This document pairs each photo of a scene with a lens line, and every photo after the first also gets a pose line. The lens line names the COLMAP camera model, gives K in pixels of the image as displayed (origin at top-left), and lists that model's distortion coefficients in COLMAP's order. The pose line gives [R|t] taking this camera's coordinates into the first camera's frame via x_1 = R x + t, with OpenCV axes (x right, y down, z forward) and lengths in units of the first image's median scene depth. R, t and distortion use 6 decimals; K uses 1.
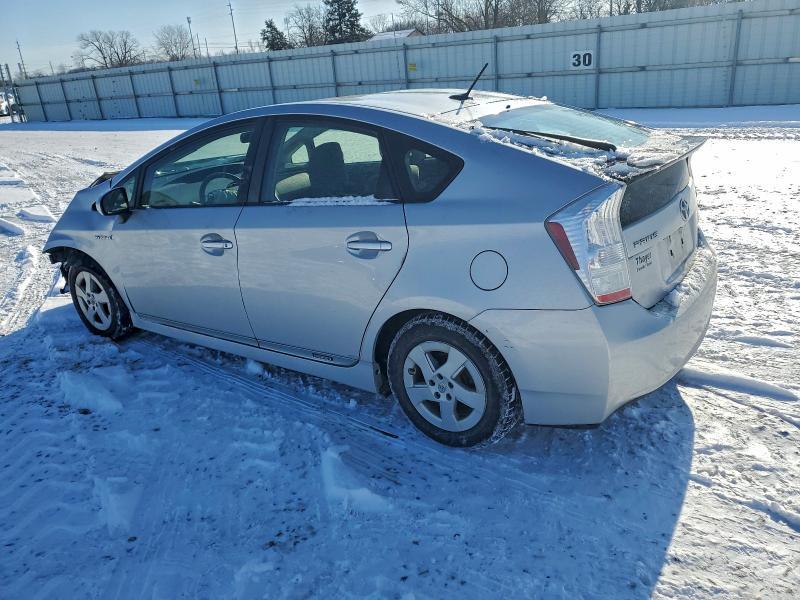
lens RADIAL K [[631.5, 0, 402.0], [0, 631.5, 302.1], [0, 0, 1]] dist [0.037146, -0.001437]
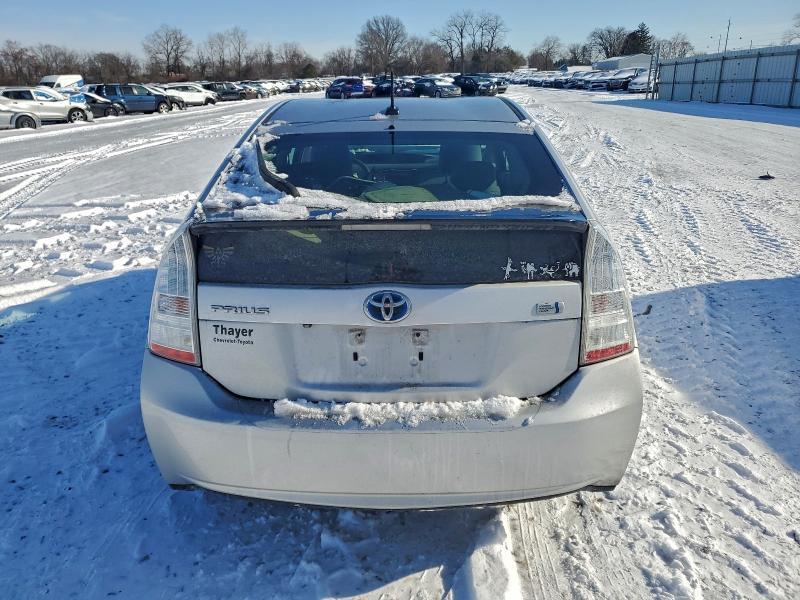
lens RADIAL K [[631.5, 0, 401.5], [0, 631.5, 298.5], [0, 0, 1]] dist [0.037146, -0.001437]
pose [[0.539652, 0.333961, -0.772816, 0.171304], [-0.313817, 0.931595, 0.183438, -0.049902], [0.781213, 0.143530, 0.607540, 0.105776]]
